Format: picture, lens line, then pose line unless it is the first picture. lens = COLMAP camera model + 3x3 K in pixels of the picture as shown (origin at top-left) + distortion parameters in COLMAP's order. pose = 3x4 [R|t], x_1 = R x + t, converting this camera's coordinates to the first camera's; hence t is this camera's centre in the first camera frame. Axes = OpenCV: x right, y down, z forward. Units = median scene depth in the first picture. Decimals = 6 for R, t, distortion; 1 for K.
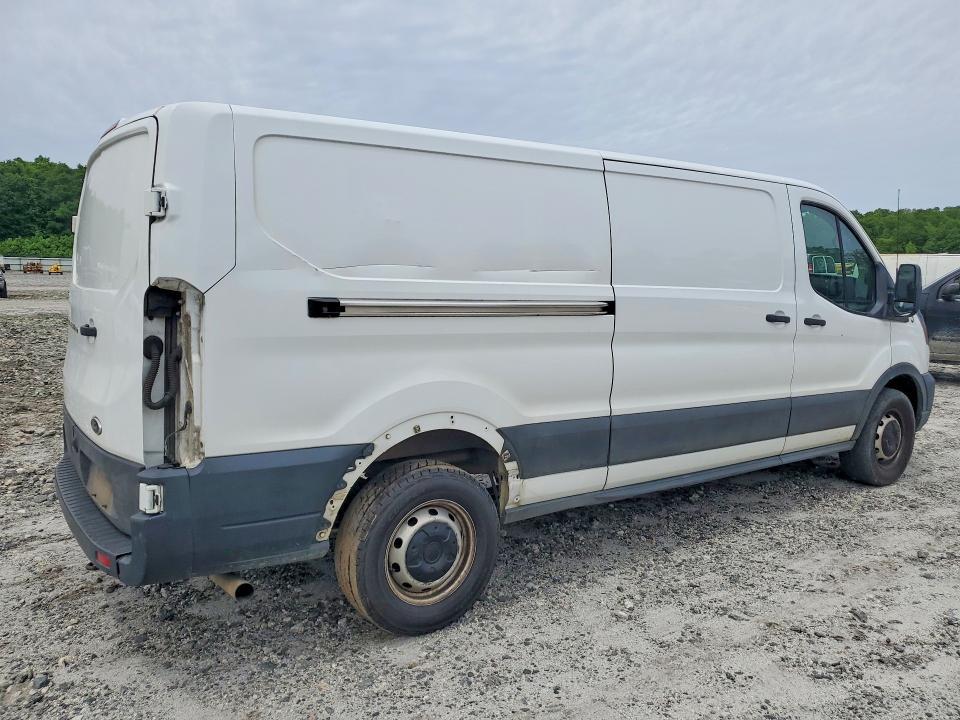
lens RADIAL K [[760.6, 0, 475.3], [0, 760.6, 359.6], [0, 0, 1]] dist [0.012722, 0.000863]
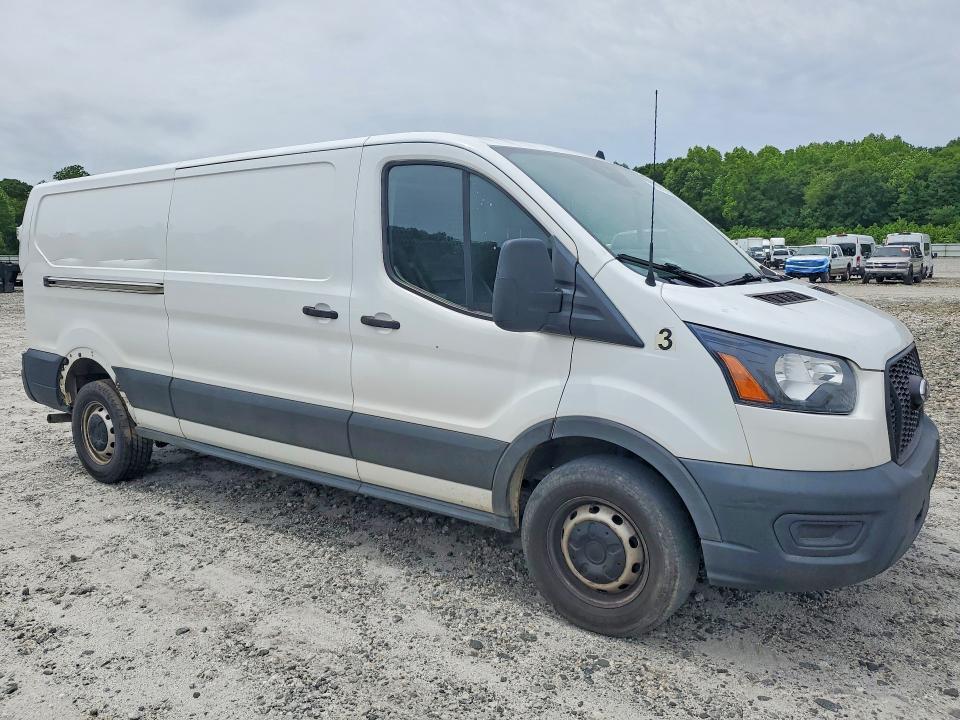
lens RADIAL K [[760.6, 0, 475.3], [0, 760.6, 359.6], [0, 0, 1]] dist [0.012722, 0.000863]
pose [[0.311954, 0.113148, -0.943336, 1.222458], [-0.096708, 0.991508, 0.086946, -0.089543], [0.945163, 0.064105, 0.320247, 0.871764]]
